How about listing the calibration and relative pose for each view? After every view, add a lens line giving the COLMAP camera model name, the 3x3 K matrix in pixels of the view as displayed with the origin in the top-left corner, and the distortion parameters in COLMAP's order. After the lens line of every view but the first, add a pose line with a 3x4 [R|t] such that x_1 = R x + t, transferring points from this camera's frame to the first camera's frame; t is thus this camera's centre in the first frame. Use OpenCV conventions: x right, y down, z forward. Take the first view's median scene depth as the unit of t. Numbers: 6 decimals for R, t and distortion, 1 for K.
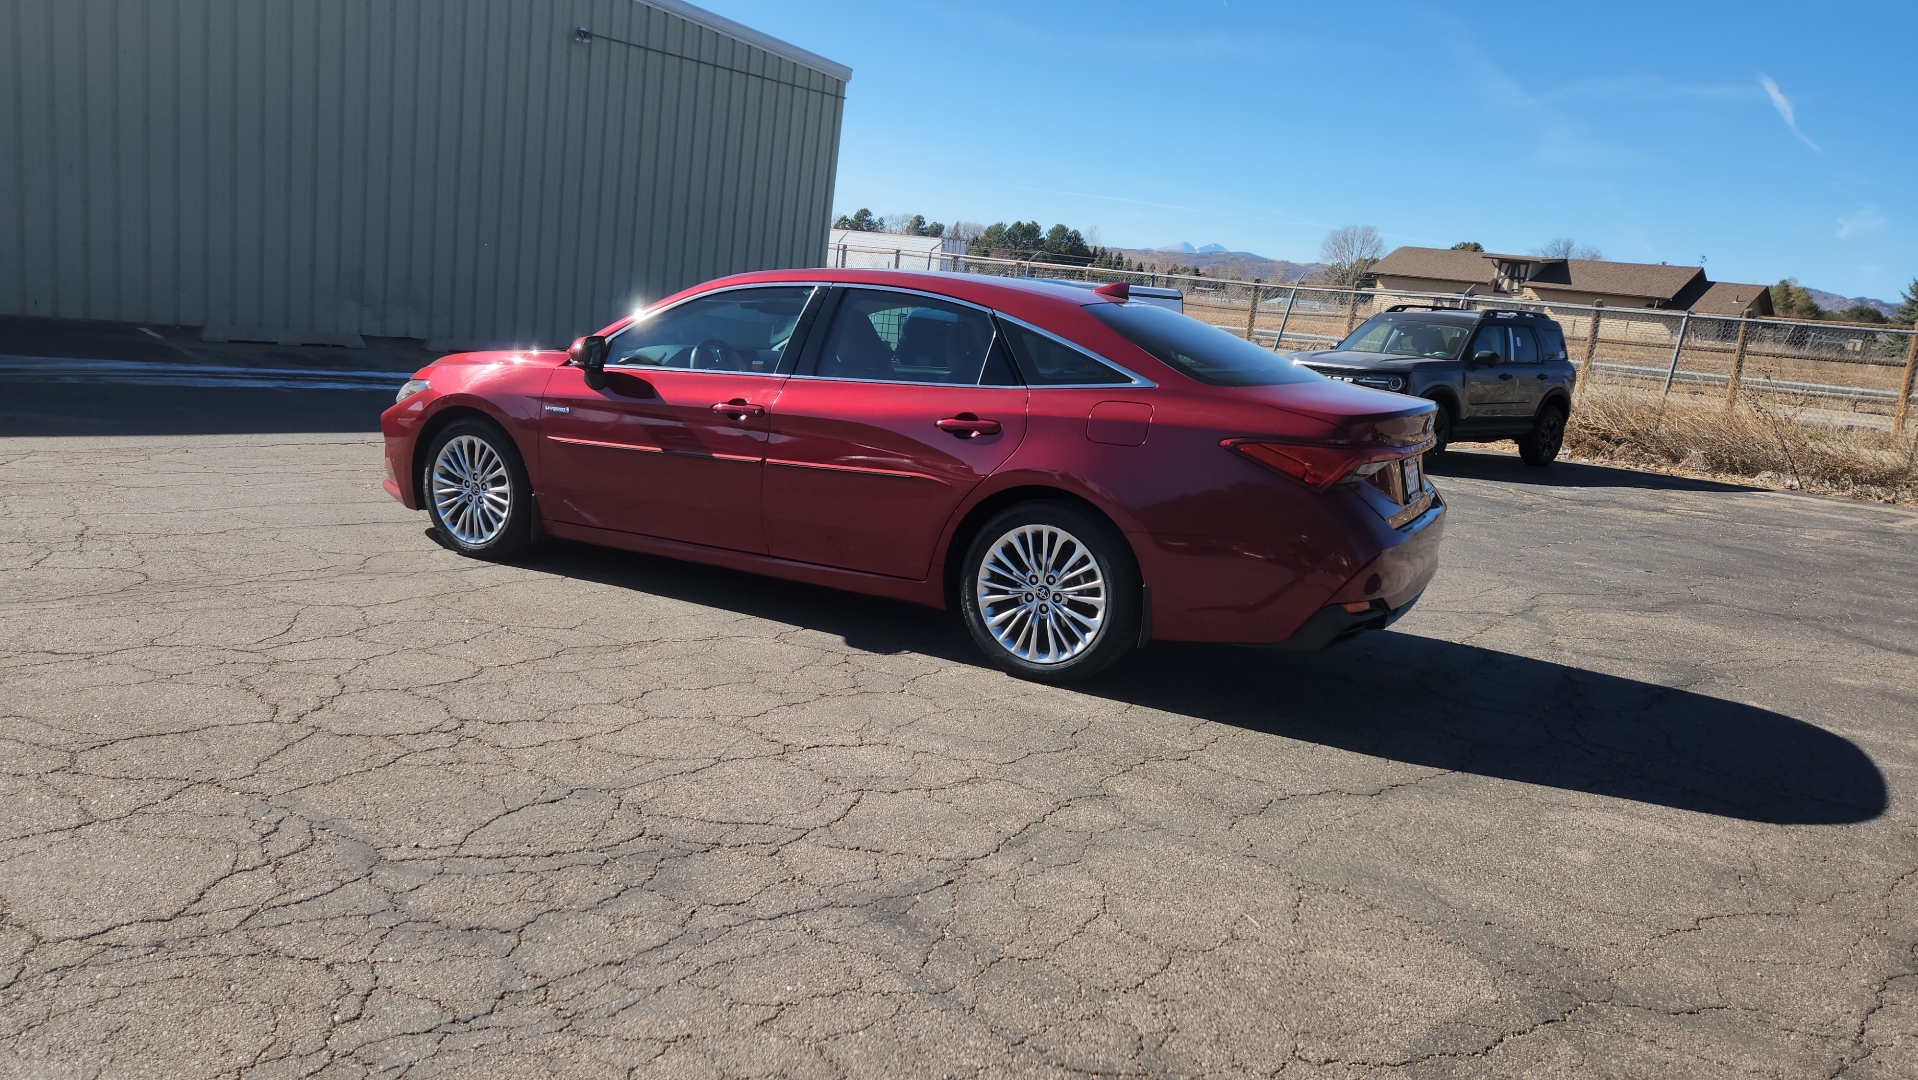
lens RADIAL K [[1277.0, 0, 924.9], [0, 1277.0, 544.3], [0, 0, 1]] dist [0.075951, -0.059666]
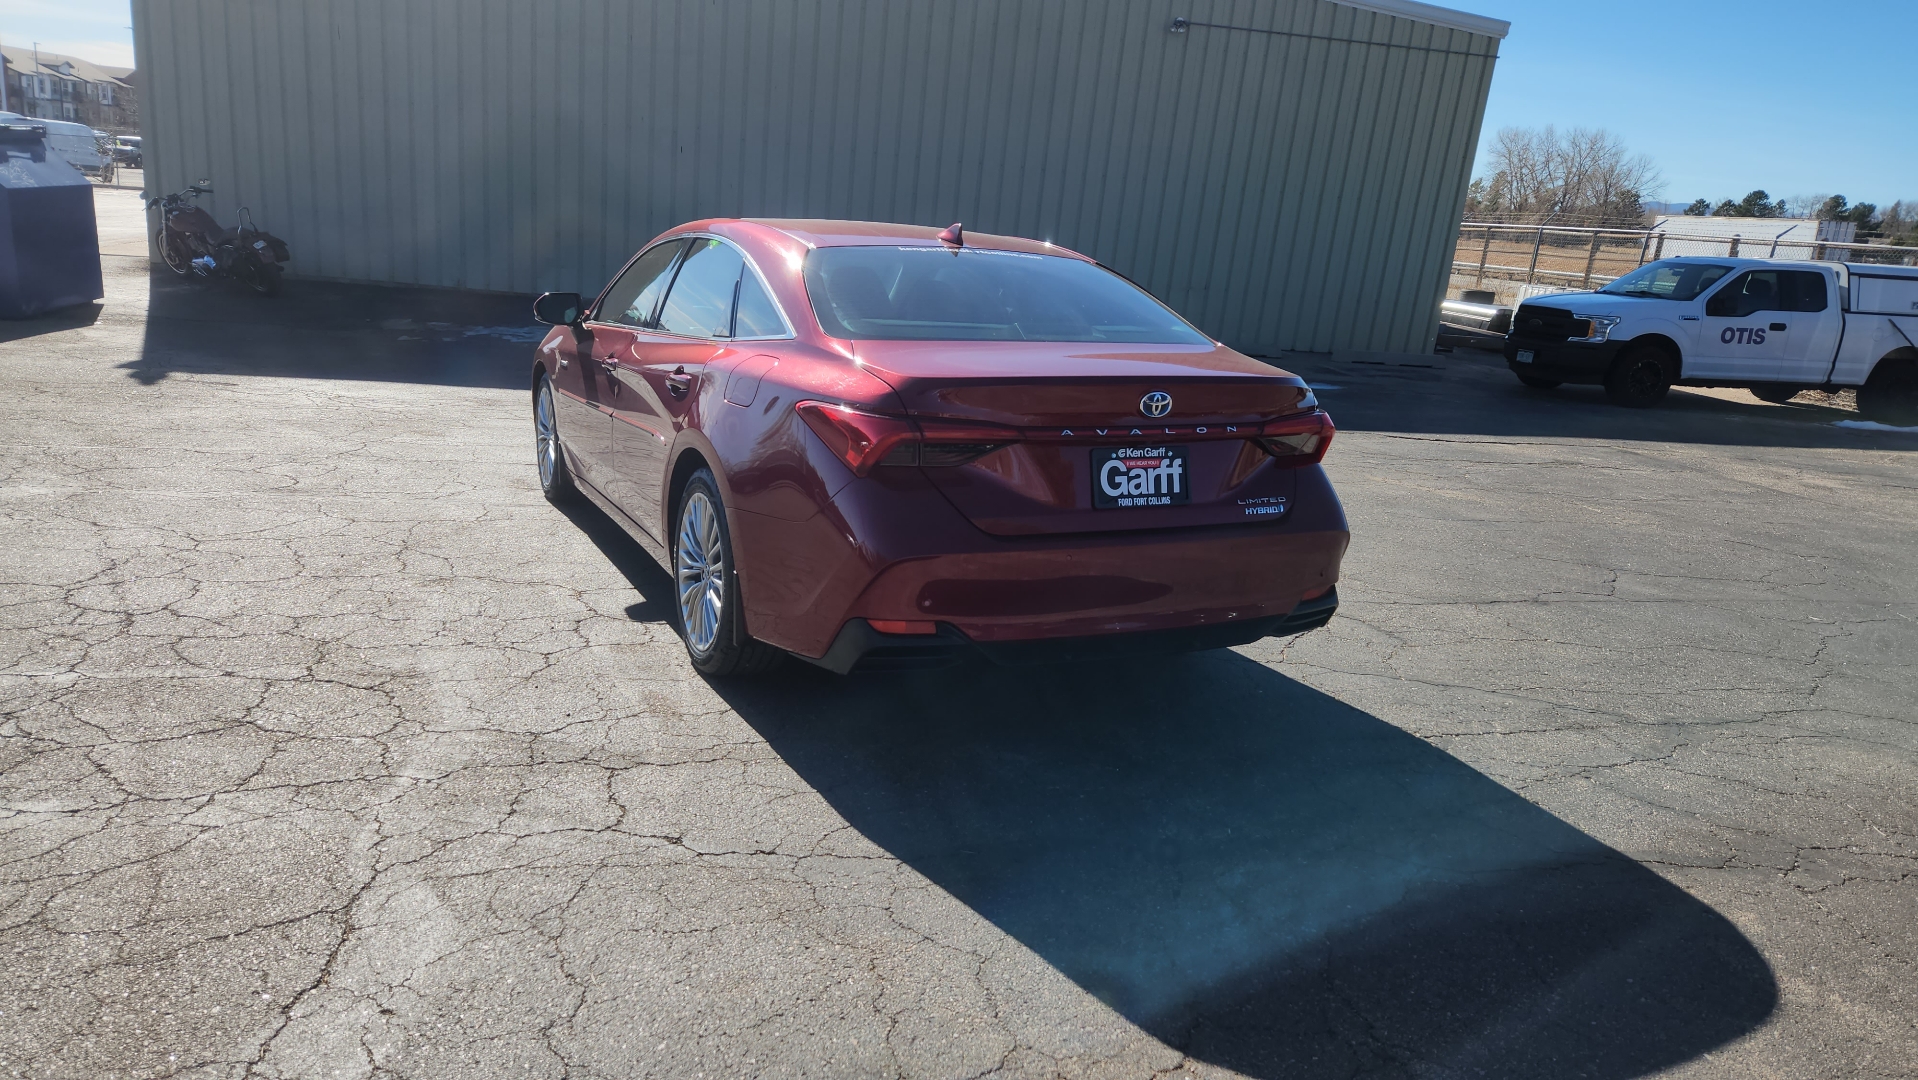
lens RADIAL K [[1278.7, 0, 939.0], [0, 1278.7, 539.6], [0, 0, 1]] dist [0.076518, -0.064177]
pose [[0.824240, 0.101747, -0.557024, 0.556424], [-0.105682, 0.994081, 0.025200, -0.017774], [0.556291, 0.038096, 0.830114, 0.269585]]
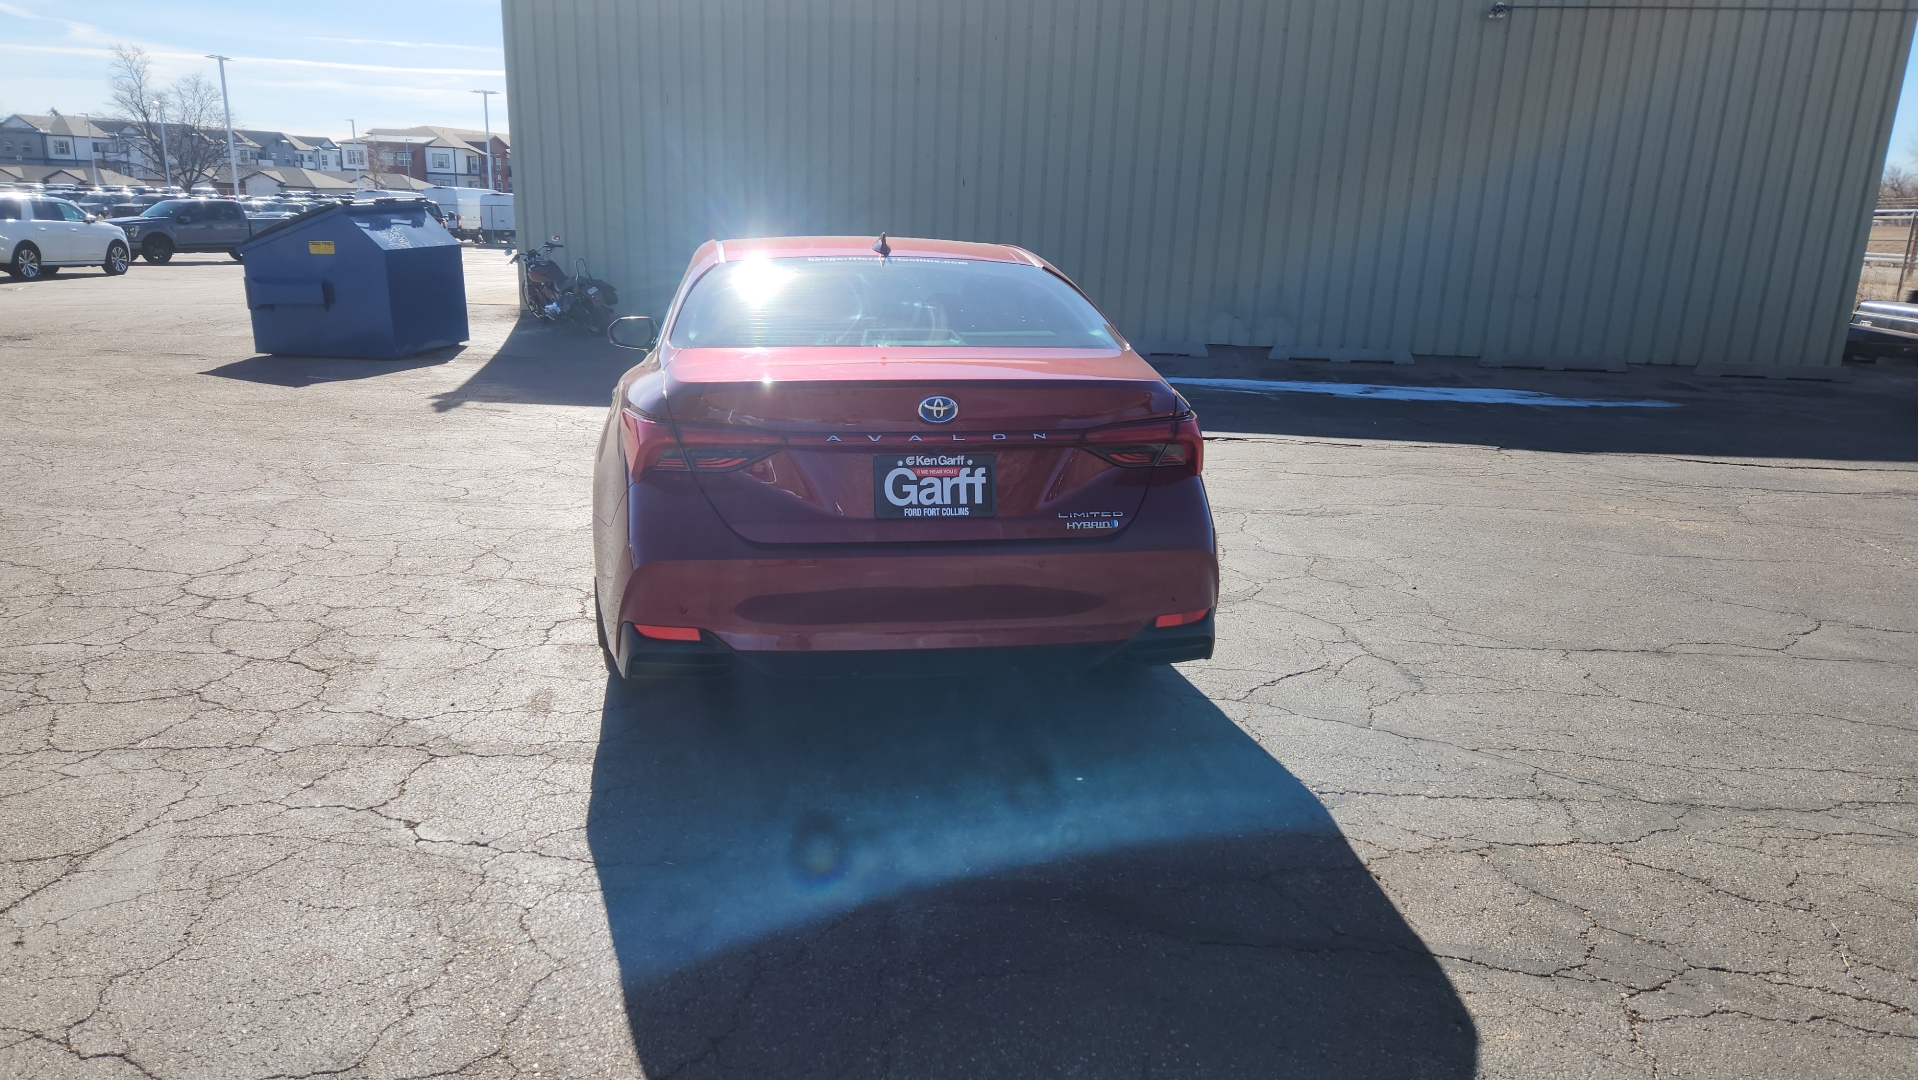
lens RADIAL K [[1278.7, 0, 915.1], [0, 1278.7, 528.1], [0, 0, 1]] dist [0.076518, -0.064177]
pose [[0.613252, 0.099550, -0.783589, 0.732466], [-0.122438, 0.992016, 0.030207, -0.038895], [0.780340, 0.077416, 0.620544, 0.457312]]
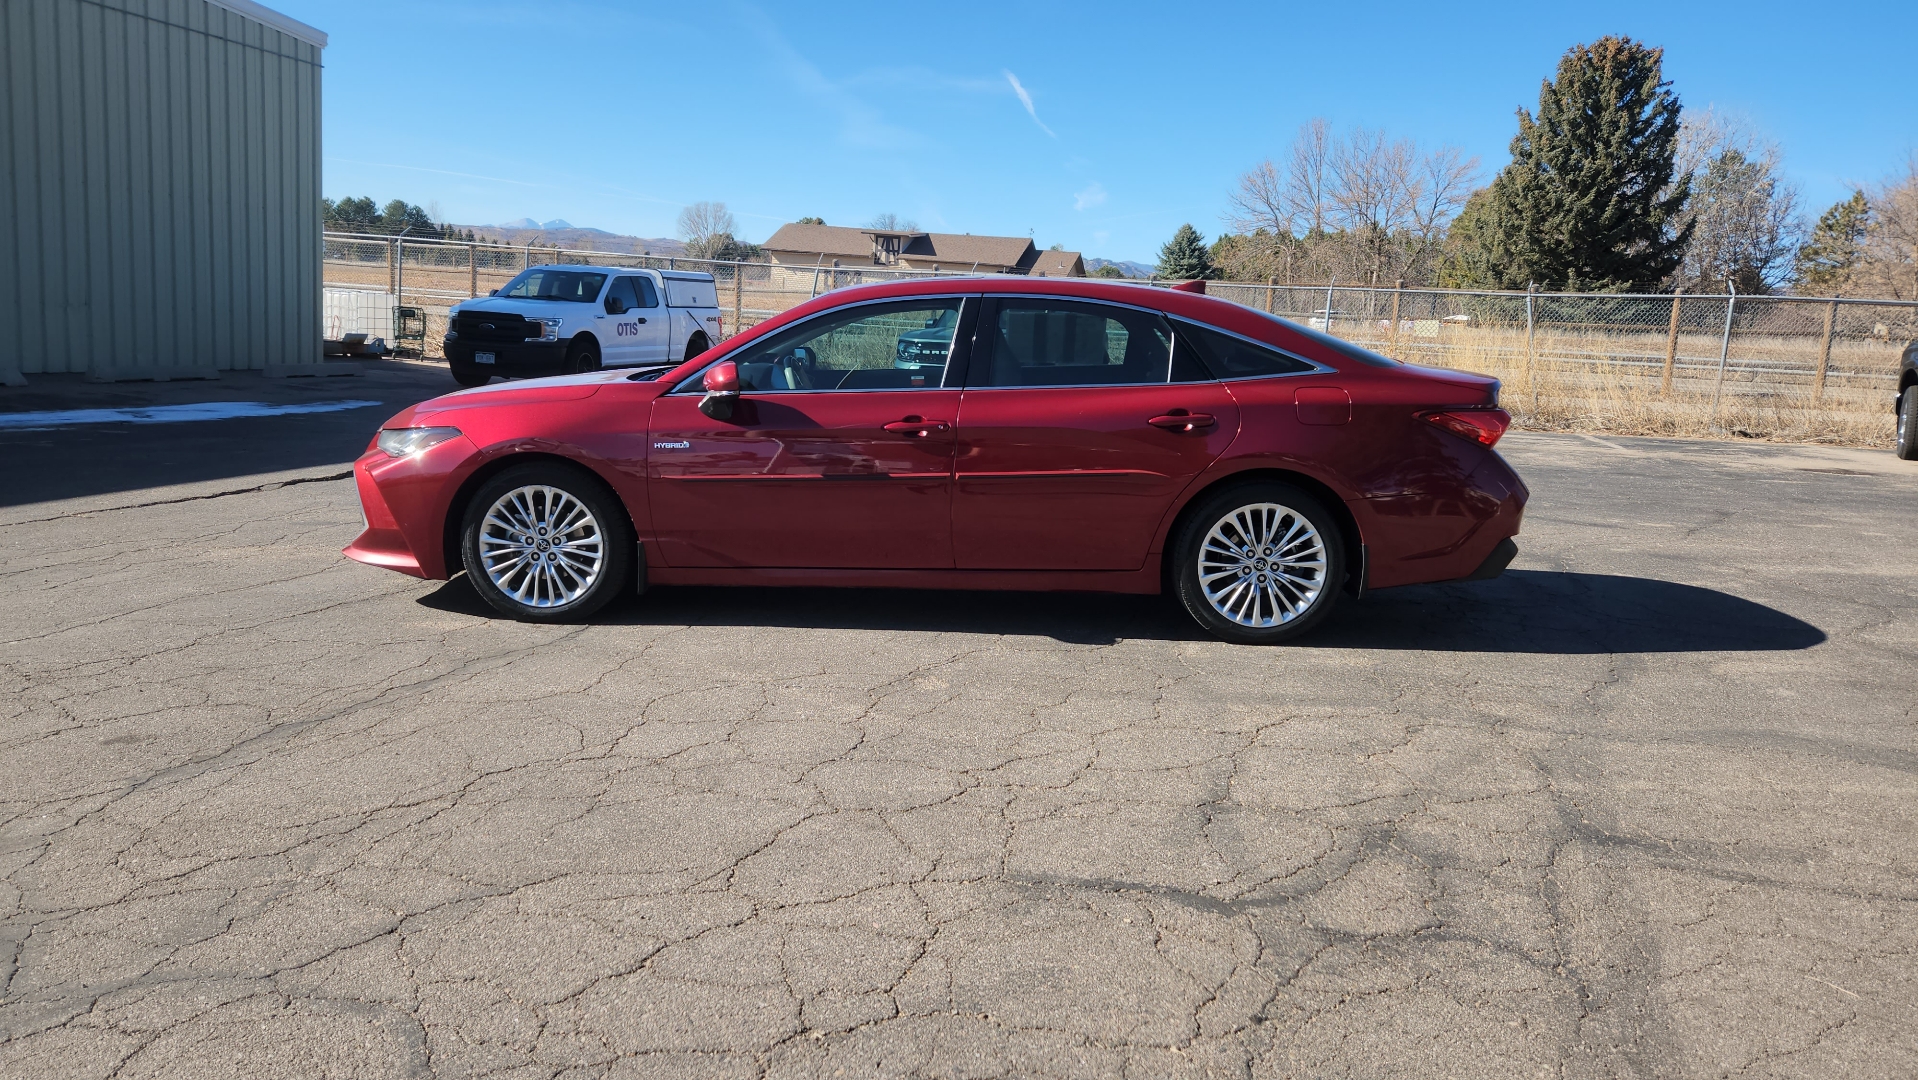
lens RADIAL K [[1277.0, 0, 919.8], [0, 1277.0, 540.3], [0, 0, 1]] dist [0.075951, -0.059666]
pose [[0.885985, -0.130824, 0.444878, -0.515320], [0.124247, 0.991273, 0.044059, -0.053391], [-0.446759, 0.016239, 0.894507, 0.102492]]
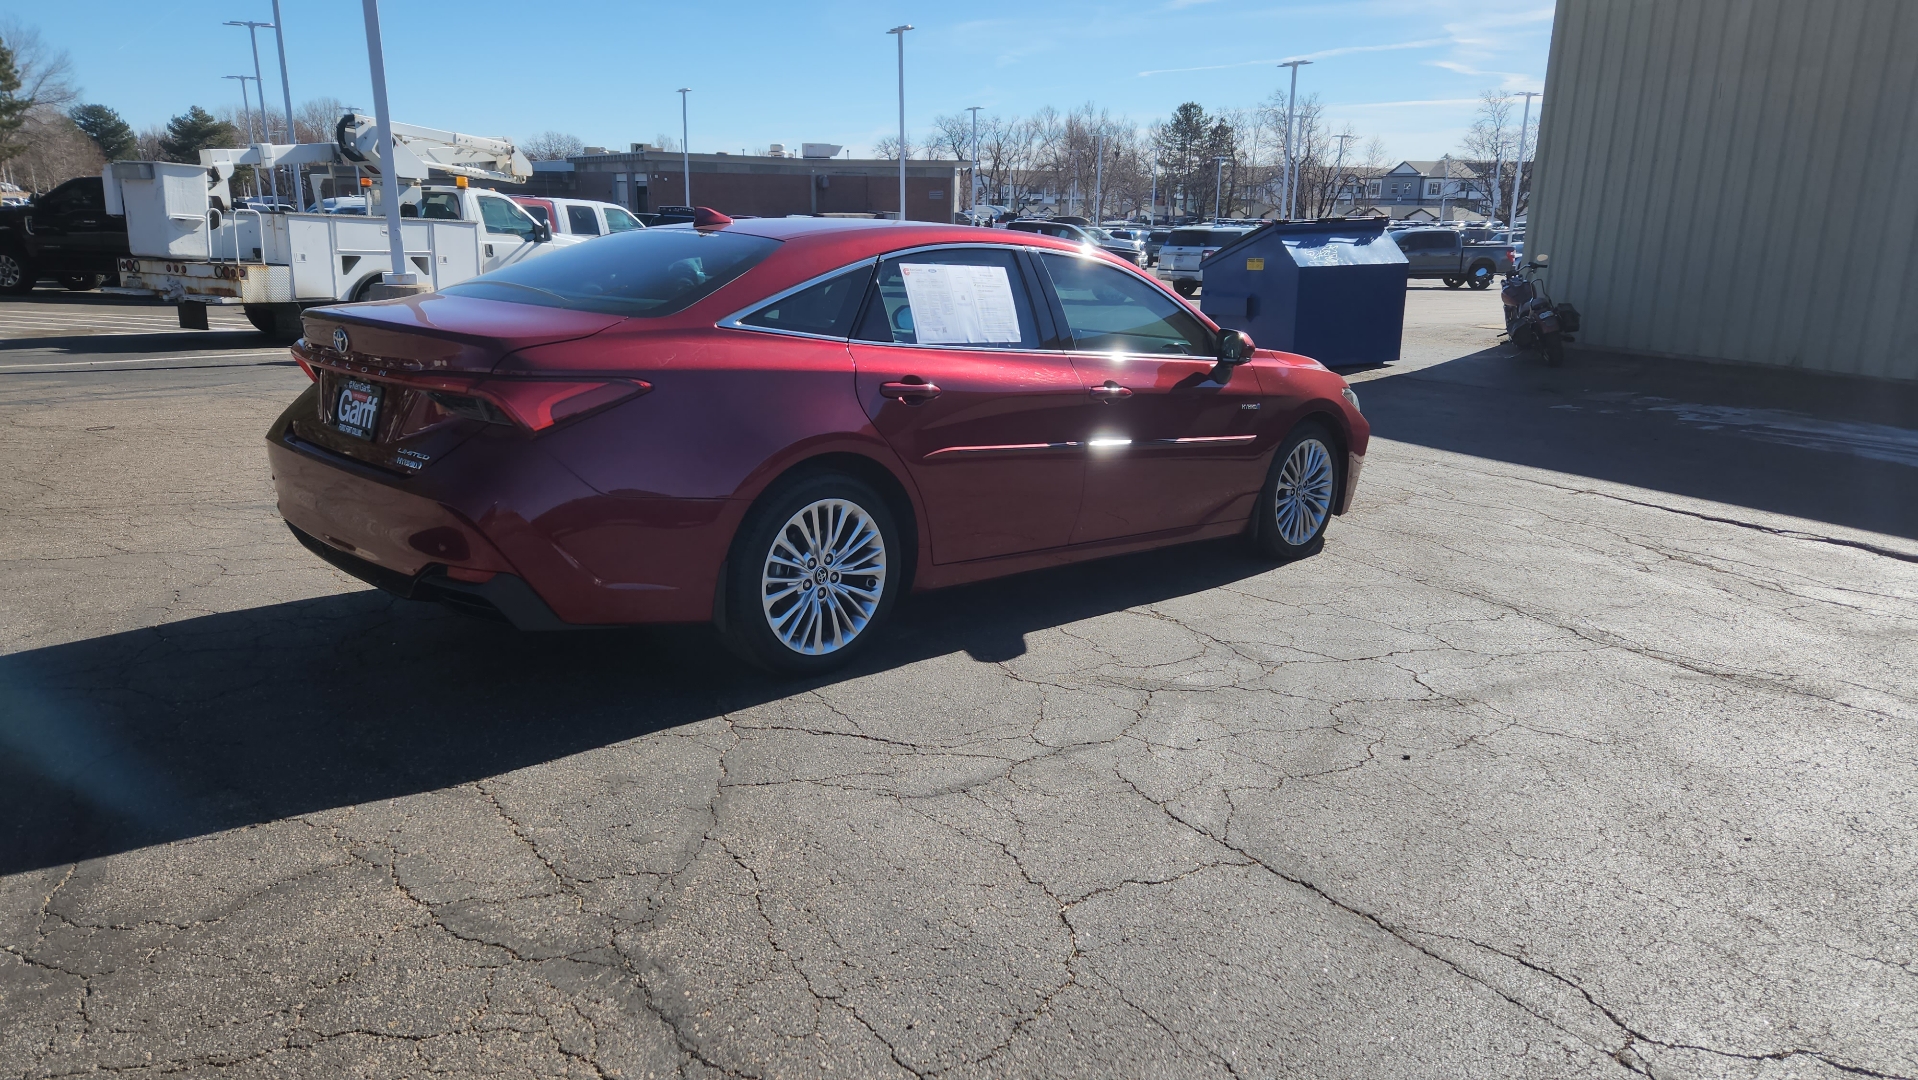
lens RADIAL K [[1278.7, 0, 934.0], [0, 1278.7, 542.9], [0, 0, 1]] dist [0.076518, -0.064177]
pose [[-0.272765, 0.128288, -0.953489, 0.852091], [-0.243072, 0.949727, 0.197317, -0.175447], [0.930868, 0.285588, -0.227869, 1.239827]]
